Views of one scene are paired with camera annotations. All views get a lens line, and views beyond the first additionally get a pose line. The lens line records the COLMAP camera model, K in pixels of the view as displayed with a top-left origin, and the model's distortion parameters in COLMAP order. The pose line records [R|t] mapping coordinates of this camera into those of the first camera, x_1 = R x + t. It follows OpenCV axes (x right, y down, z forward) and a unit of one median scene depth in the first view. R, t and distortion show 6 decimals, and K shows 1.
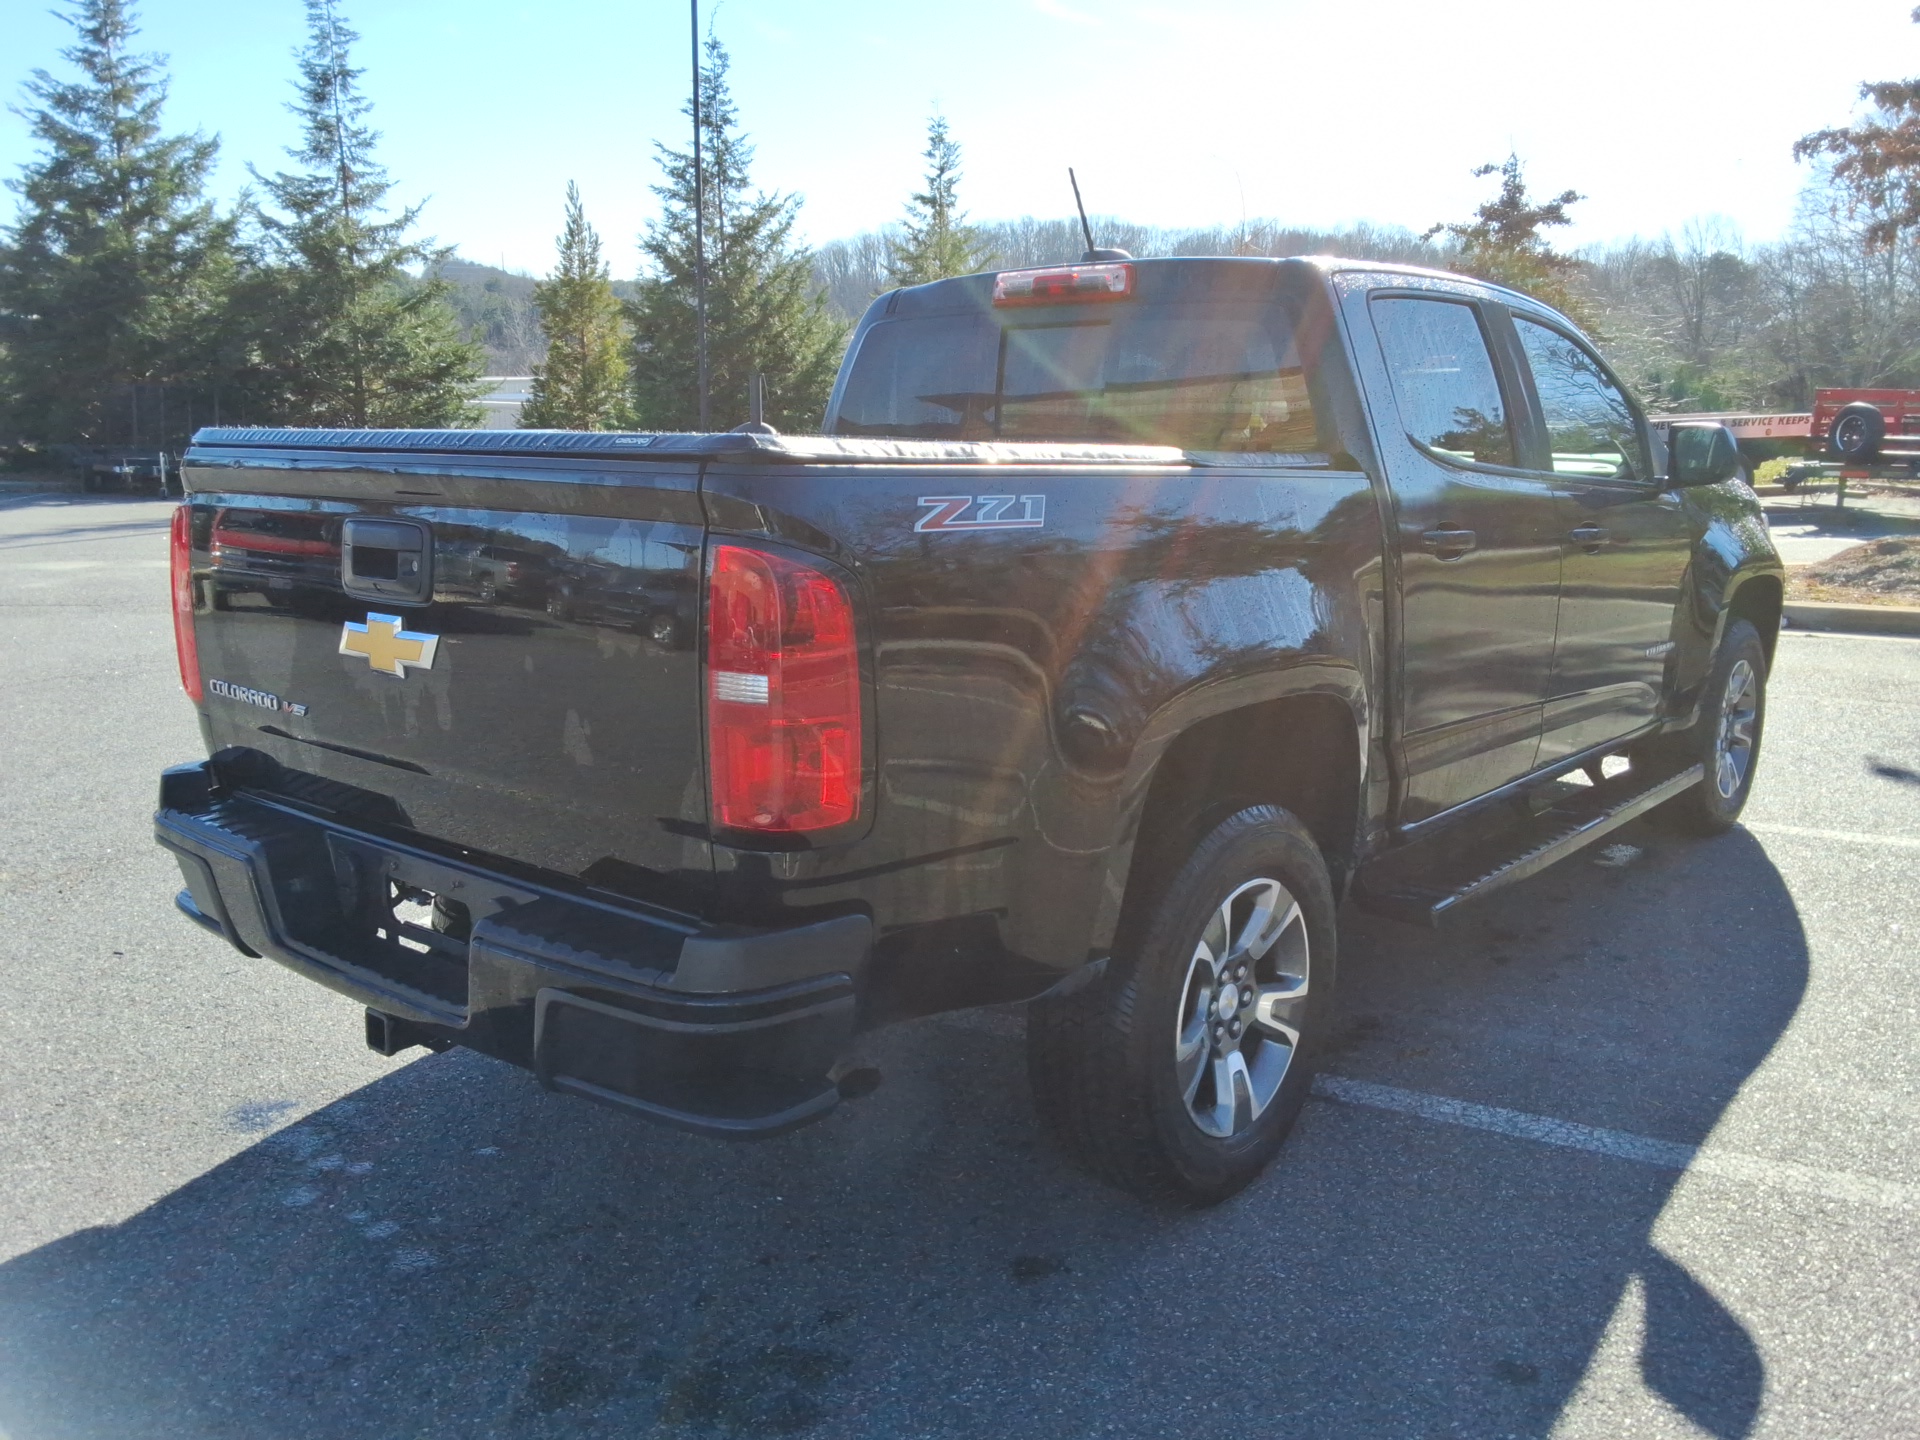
lens RADIAL K [[1529.5, 0, 973.7], [0, 1529.5, 709.6], [0, 0, 1]] dist [0.070501, -0.106801]
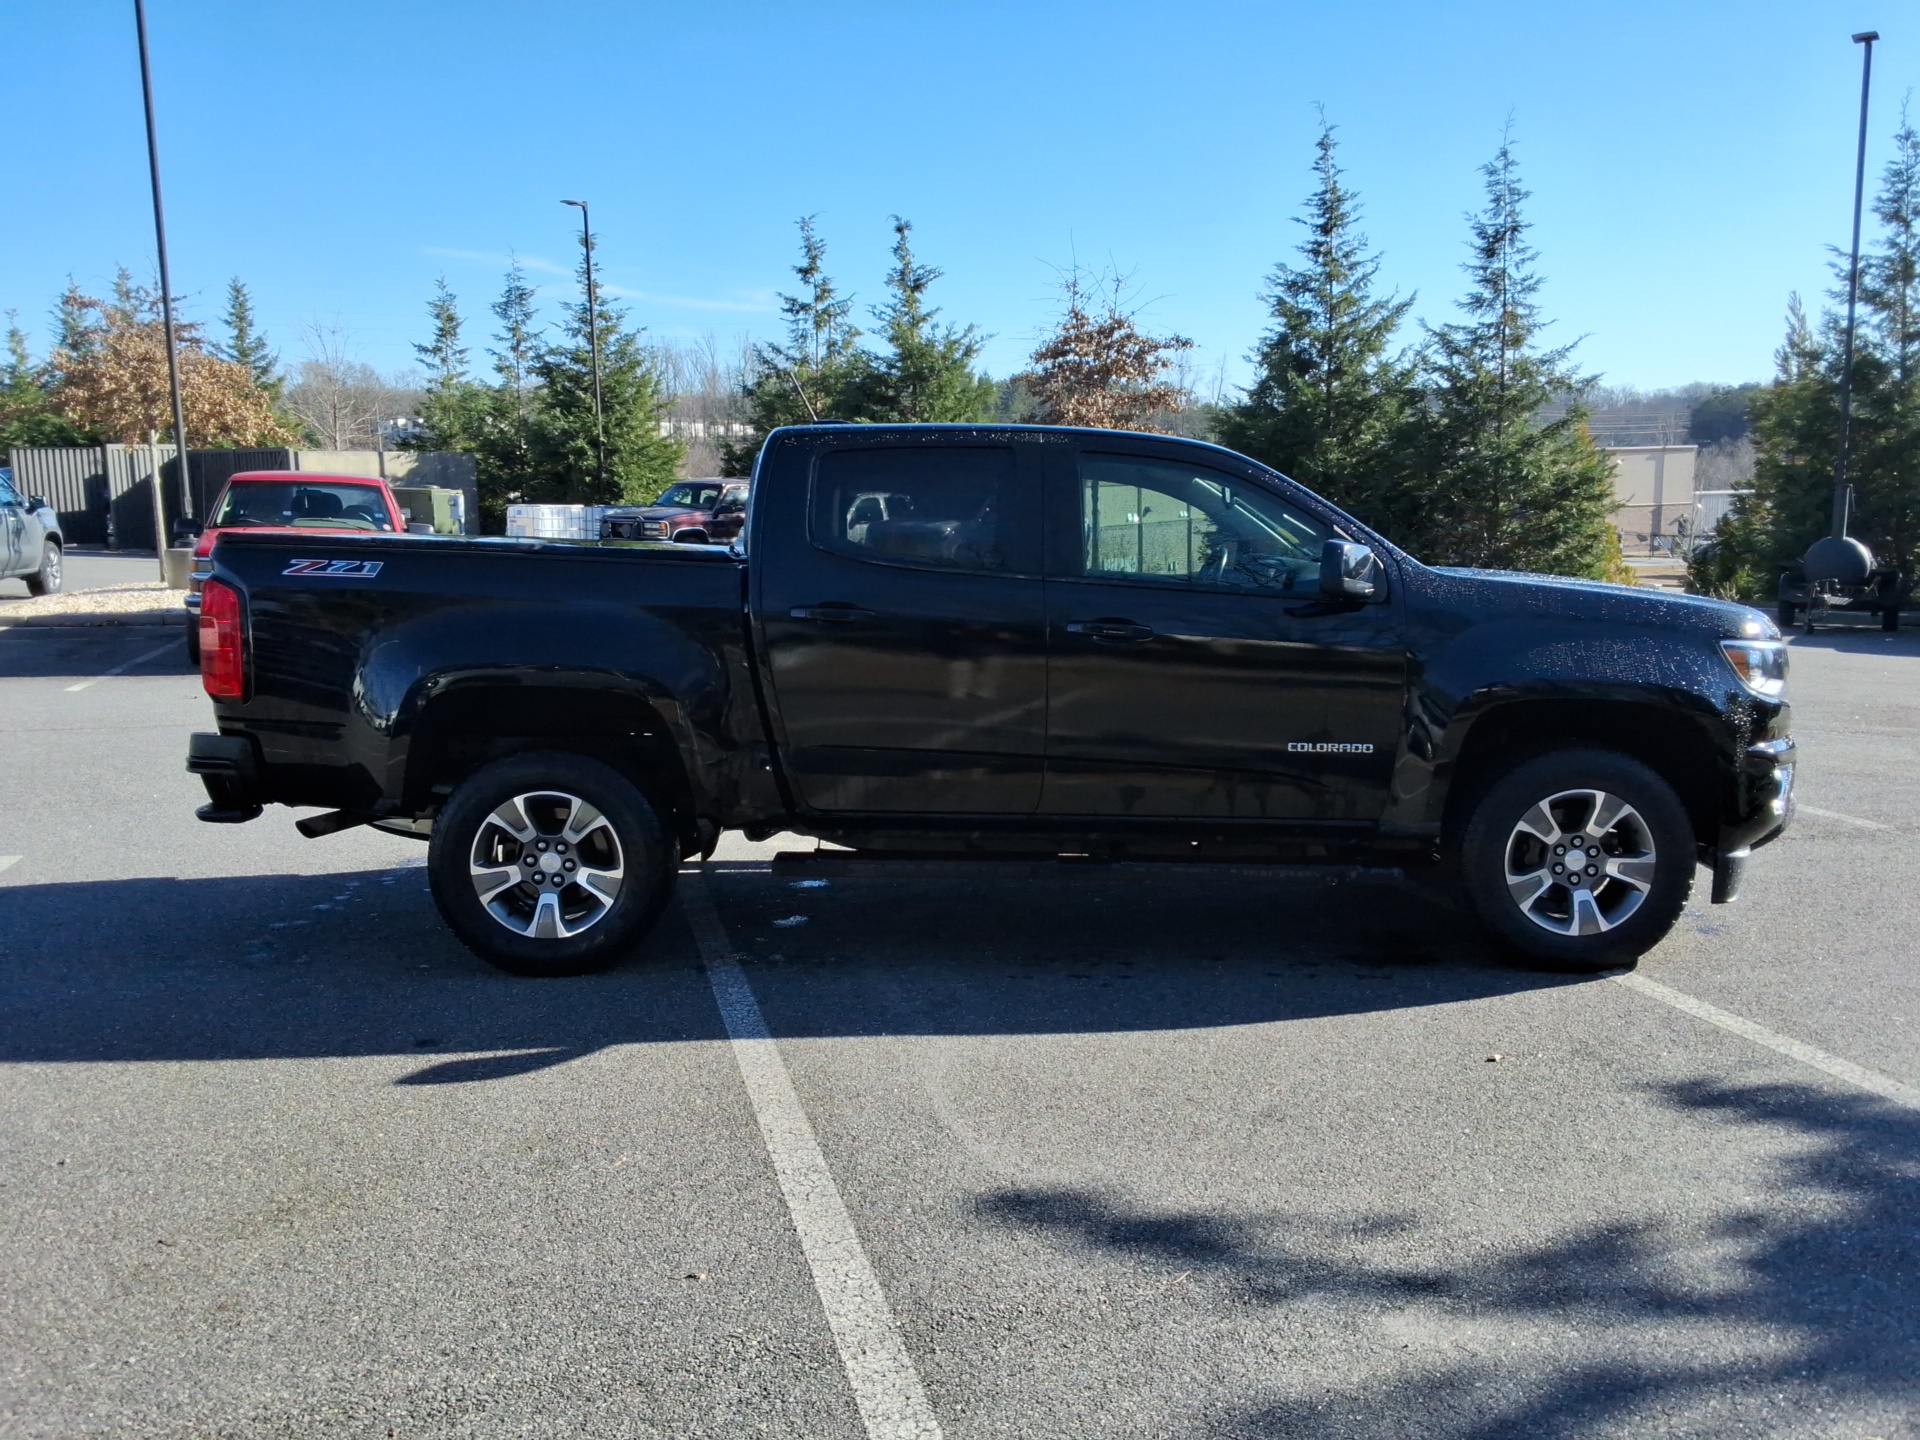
lens RADIAL K [[1529.5, 0, 973.7], [0, 1529.5, 709.6], [0, 0, 1]] dist [0.070501, -0.106801]
pose [[0.655675, 0.084560, -0.750293, 0.201316], [-0.141356, 0.989886, -0.011967, -0.002945], [0.741693, 0.113905, 0.660997, 0.022546]]
